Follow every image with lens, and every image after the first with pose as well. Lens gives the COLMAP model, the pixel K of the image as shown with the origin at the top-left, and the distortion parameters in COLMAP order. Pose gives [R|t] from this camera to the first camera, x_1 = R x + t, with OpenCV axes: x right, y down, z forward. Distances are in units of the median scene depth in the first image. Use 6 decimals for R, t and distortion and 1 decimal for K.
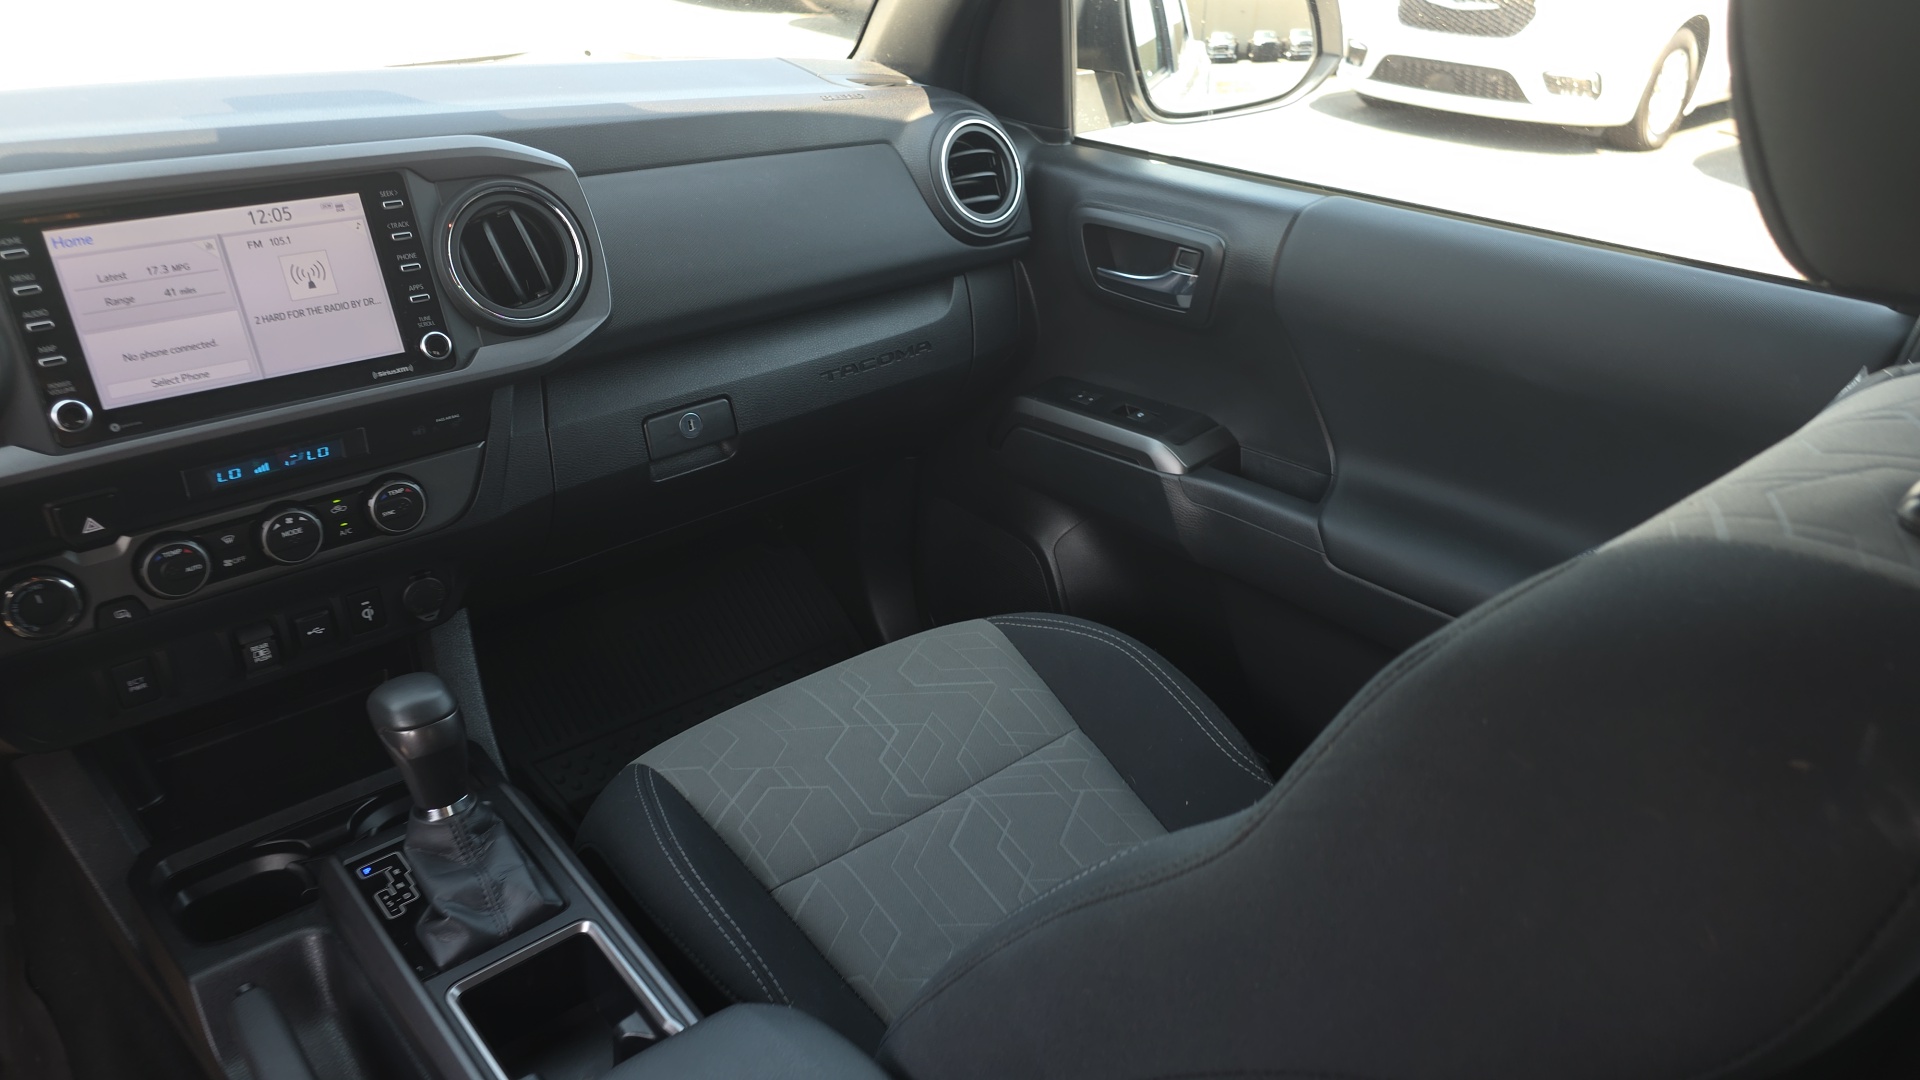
lens RADIAL K [[1307.2, 0, 1019.8], [0, 1307.2, 562.6], [0, 0, 1]] dist [0.048324, -0.057885]
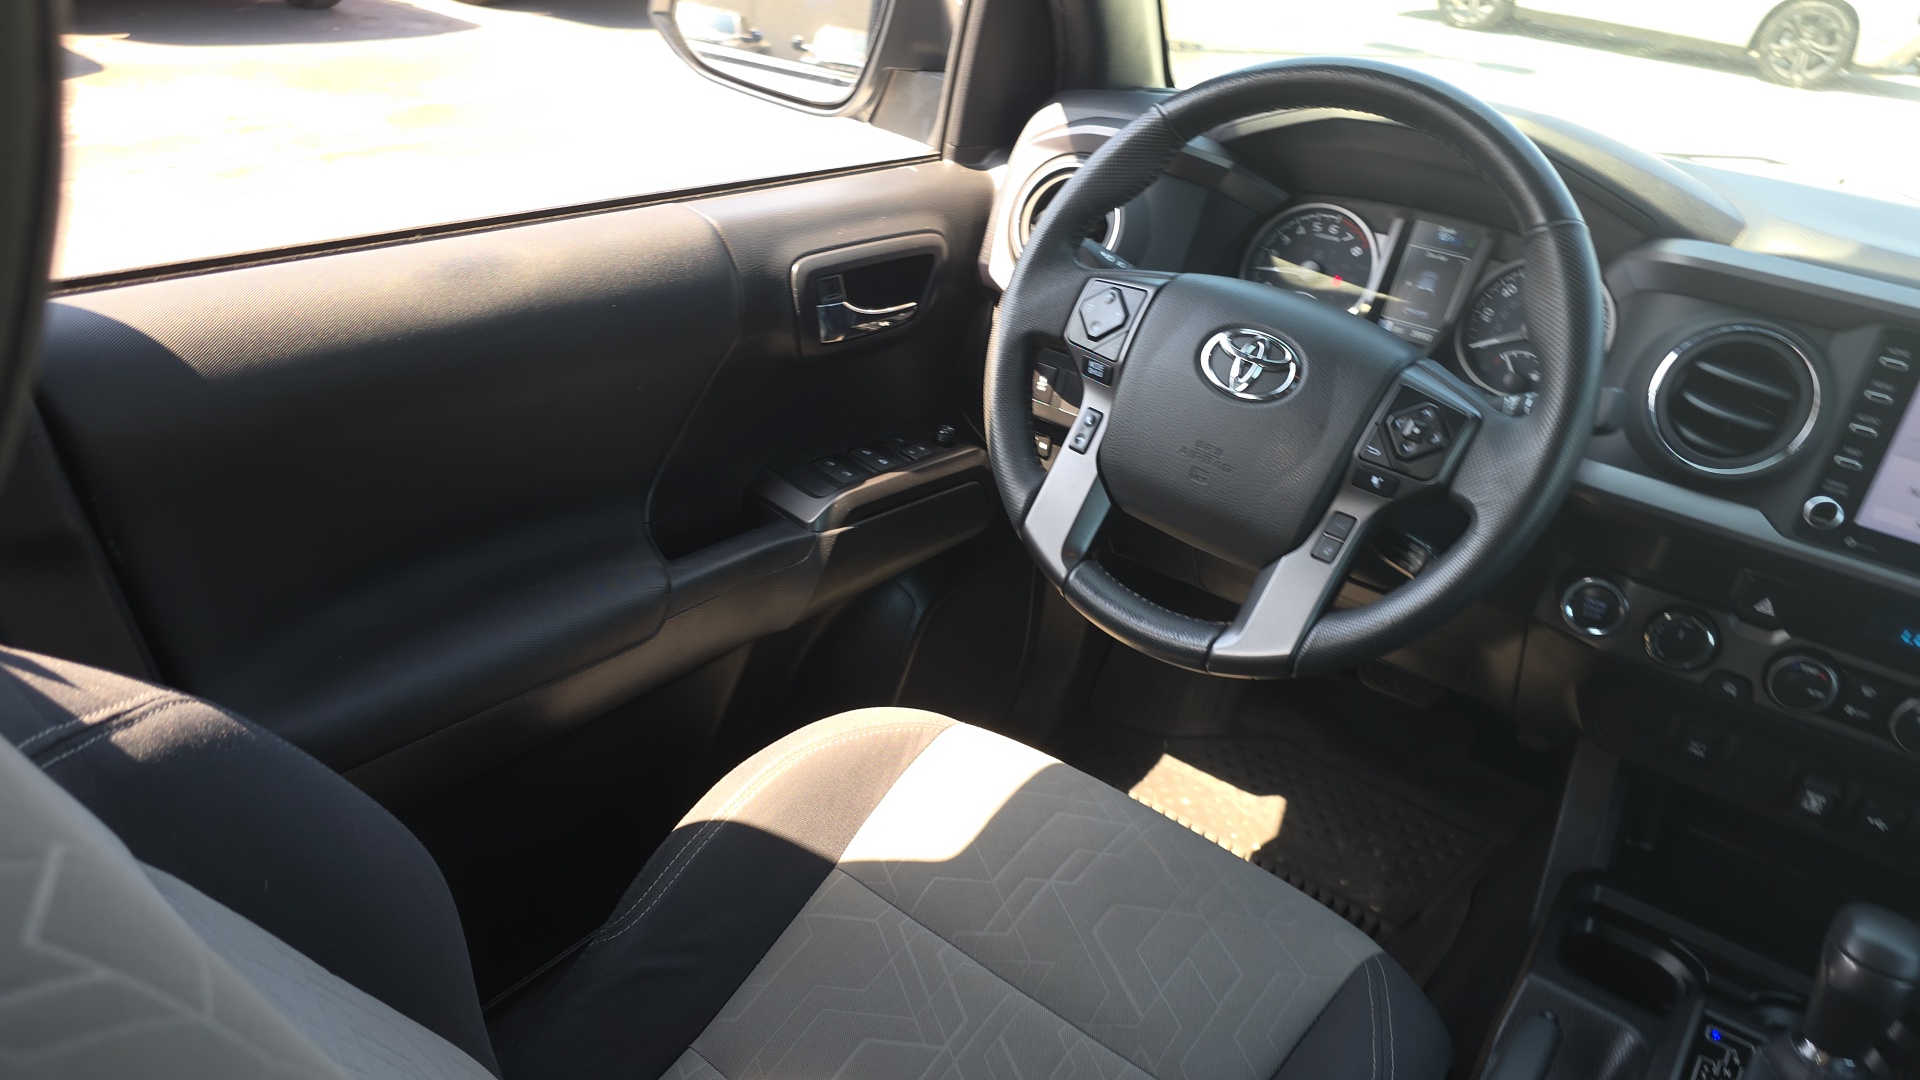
lens RADIAL K [[1307.2, 0, 947.1], [0, 1307.2, 589.1], [0, 0, 1]] dist [0.048324, -0.057885]
pose [[0.163919, 0.473038, -0.865659, 0.084546], [-0.536463, 0.779170, 0.324193, -0.027465], [0.827851, 0.411253, 0.381488, 0.048317]]
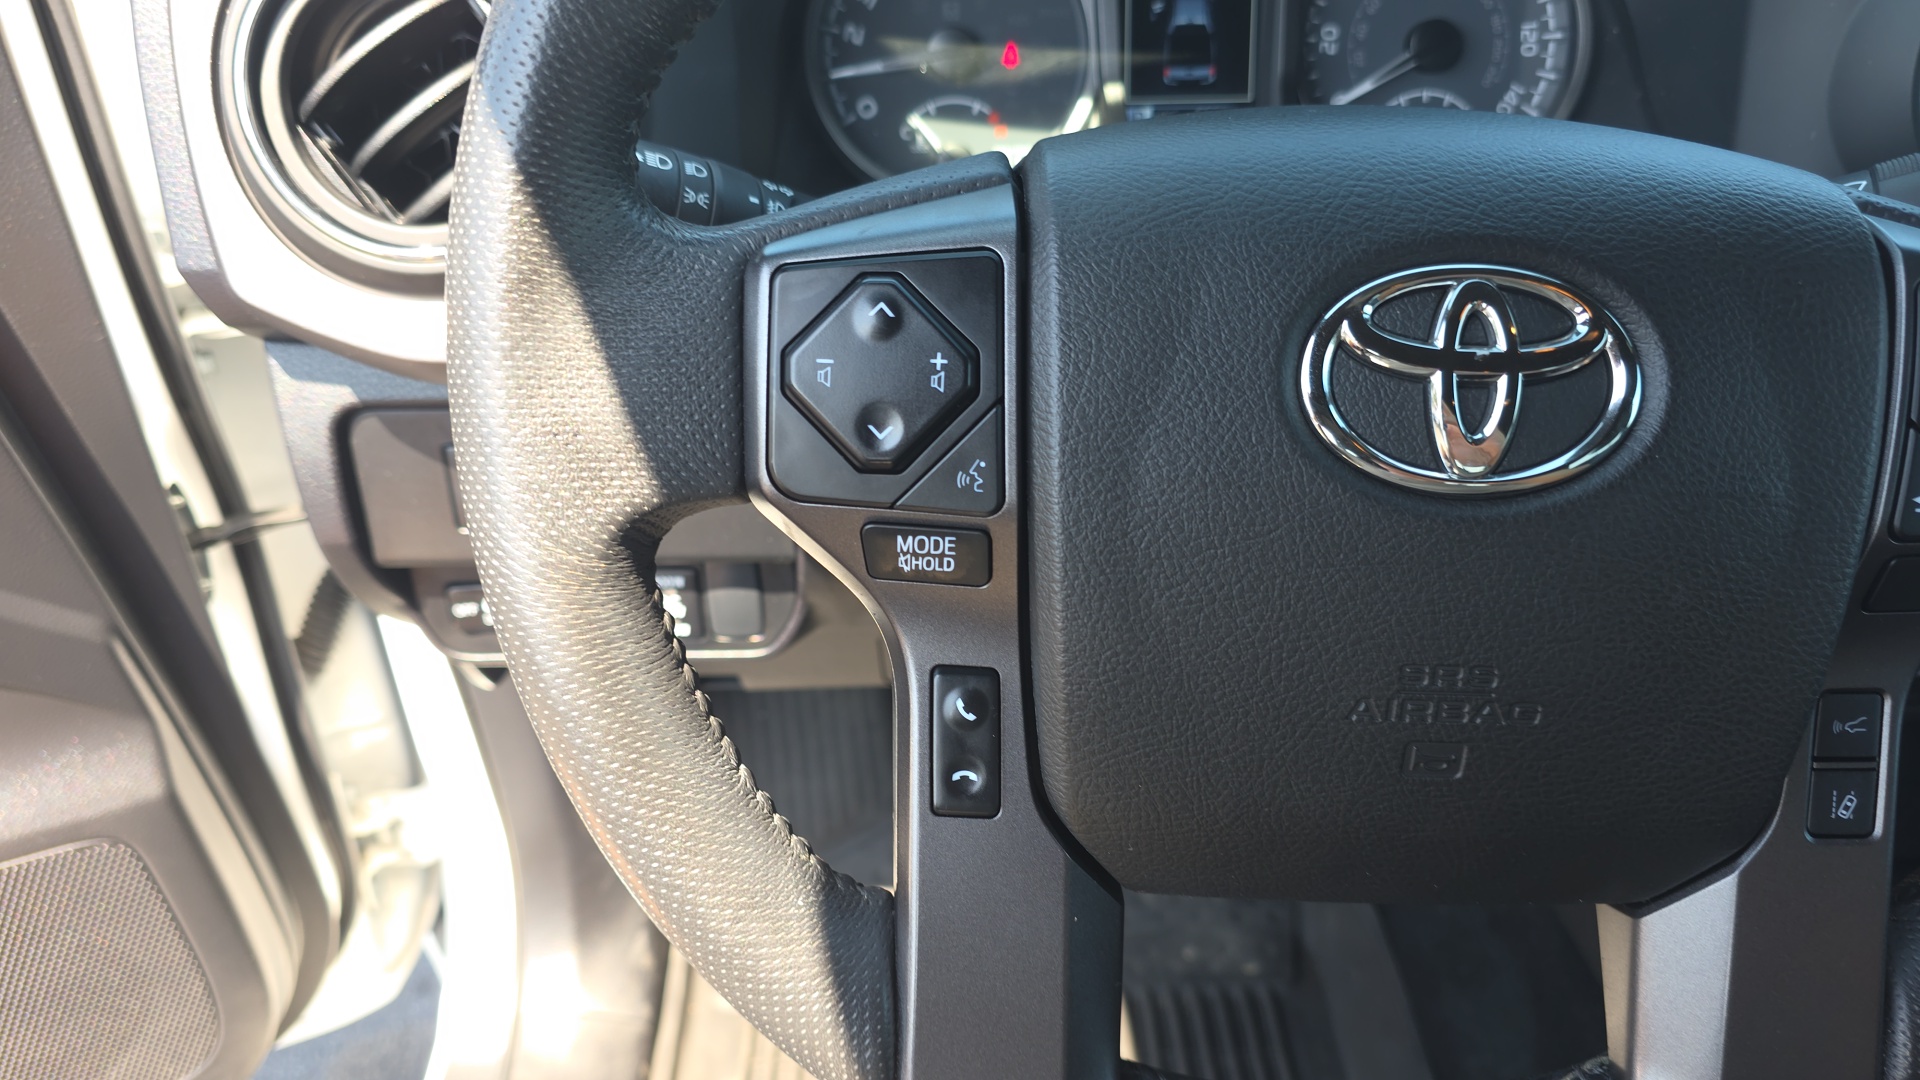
lens RADIAL K [[1307.2, 0, 953.2], [0, 1307.2, 549.9], [0, 0, 1]] dist [0.048324, -0.057885]
pose [[0.752076, 0.348212, -0.559580, -0.679452], [-0.285707, 0.937363, 0.199306, 0.046079], [0.593931, 0.009983, 0.804454, 0.226739]]
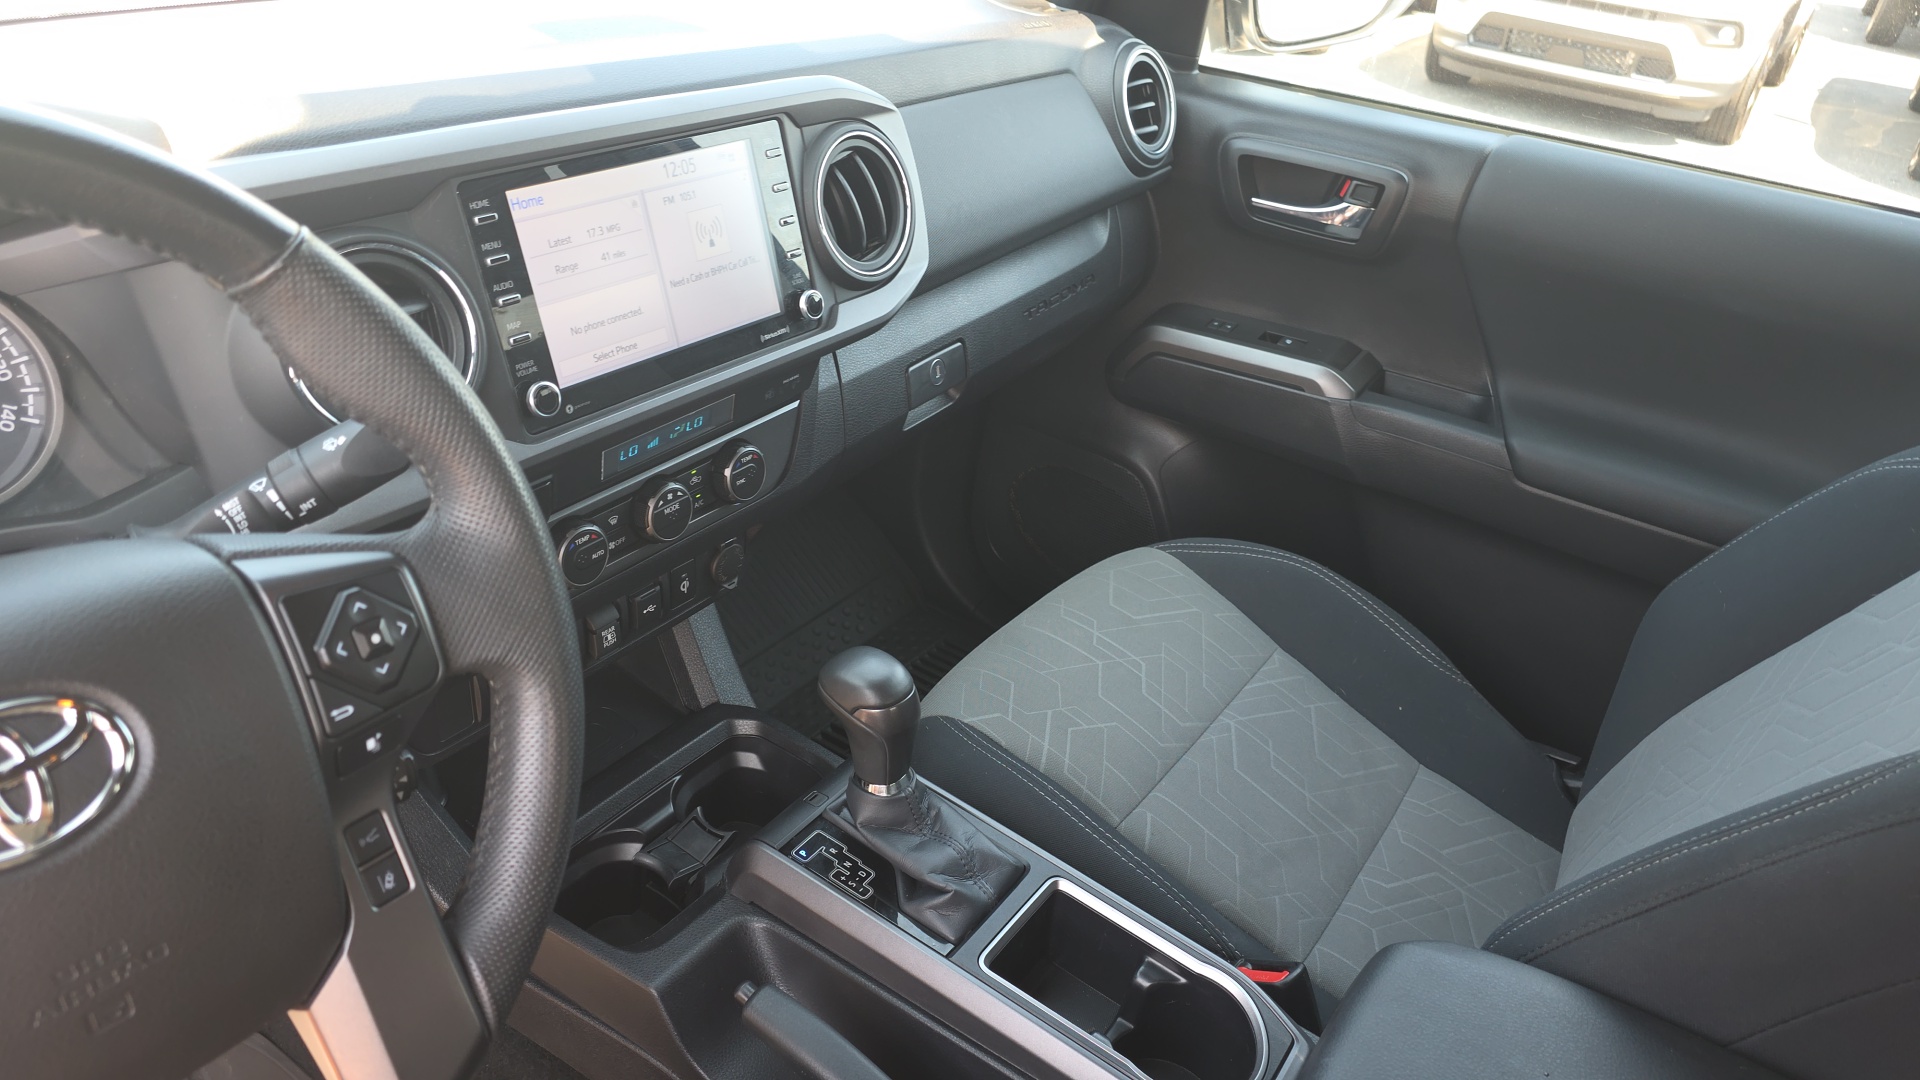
lens RADIAL K [[1307.2, 0, 952.7], [0, 1307.2, 539.3], [0, 0, 1]] dist [0.048324, -0.057885]
pose [[0.974134, -0.056628, 0.218760, -0.561148], [0.041715, 0.996518, 0.072198, -0.059875], [-0.222087, -0.061205, 0.973104, 0.050286]]
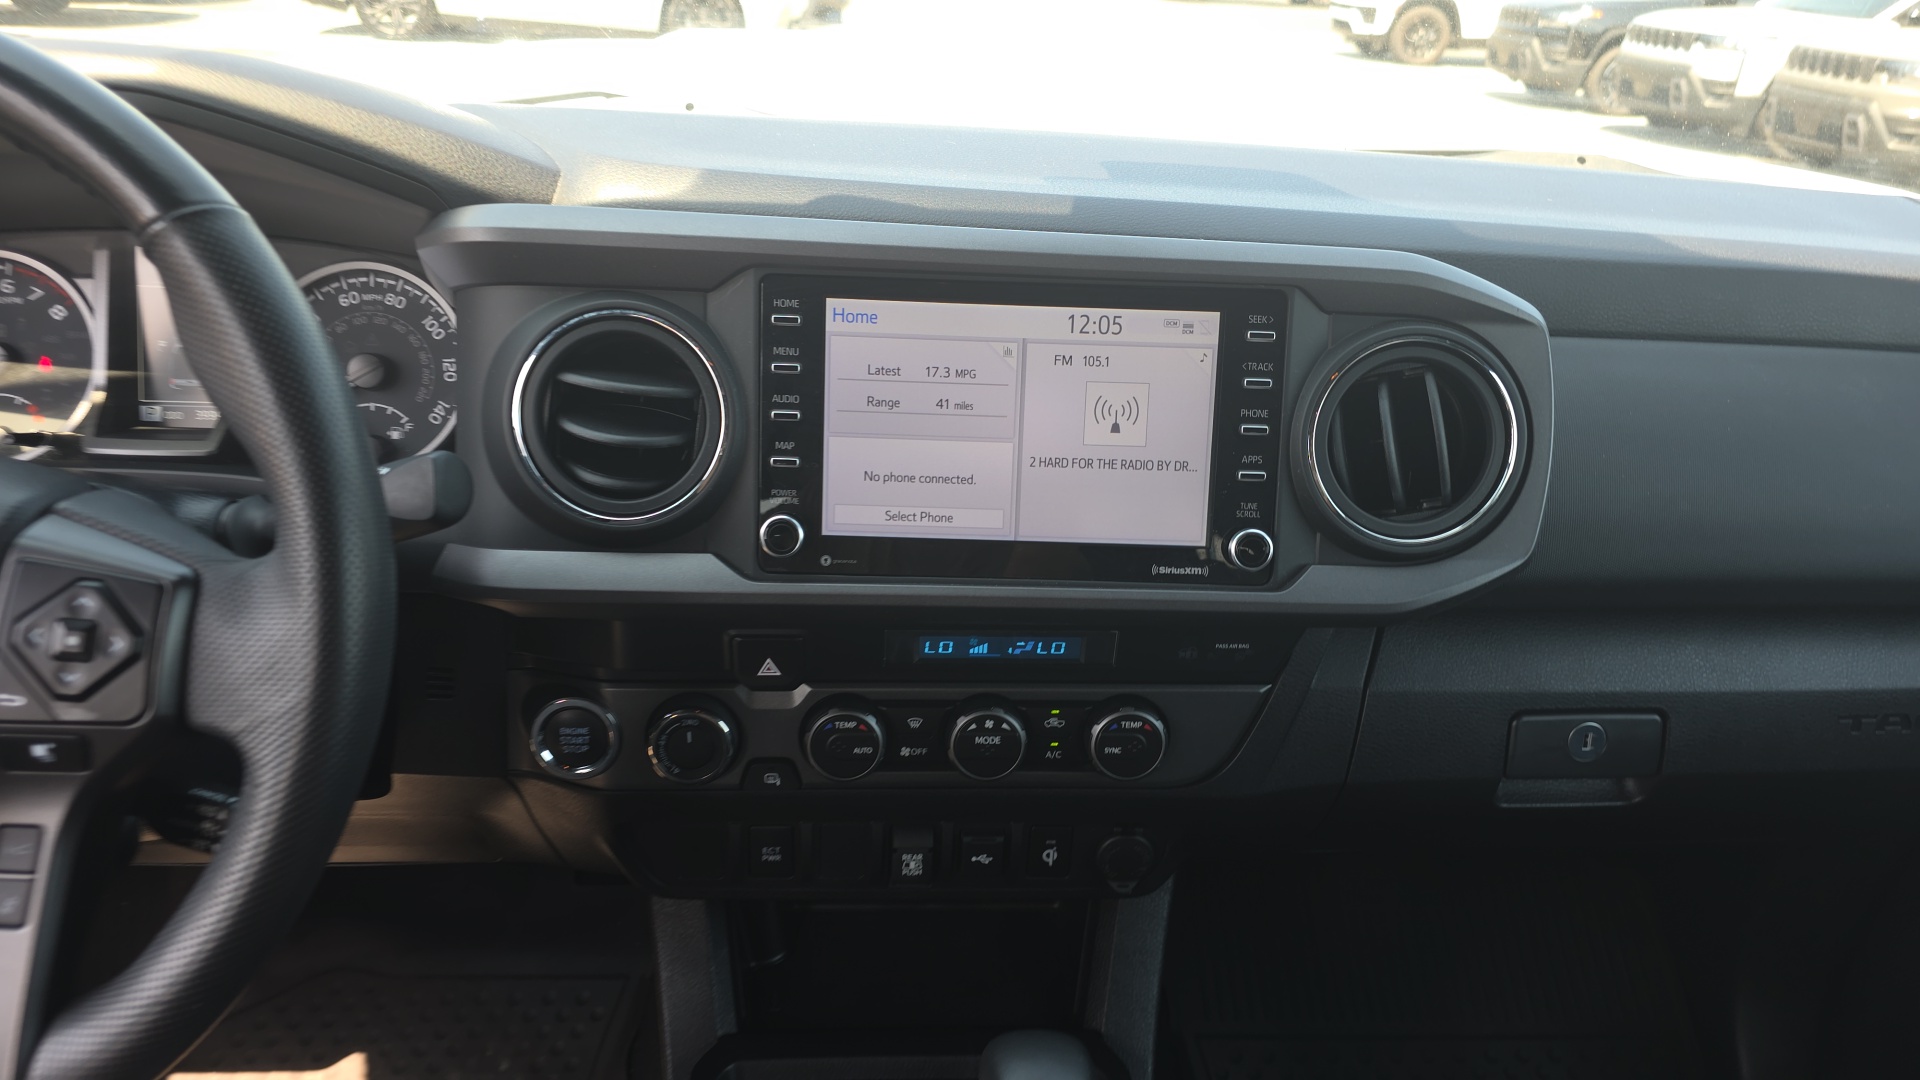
lens RADIAL K [[1307.2, 0, 954.9], [0, 1307.2, 546.2], [0, 0, 1]] dist [0.048324, -0.057885]
pose [[0.771868, 0.268855, -0.576140, -0.179506], [-0.319939, 0.947343, 0.013447, -0.127850], [0.549417, 0.173951, 0.817241, 0.383061]]
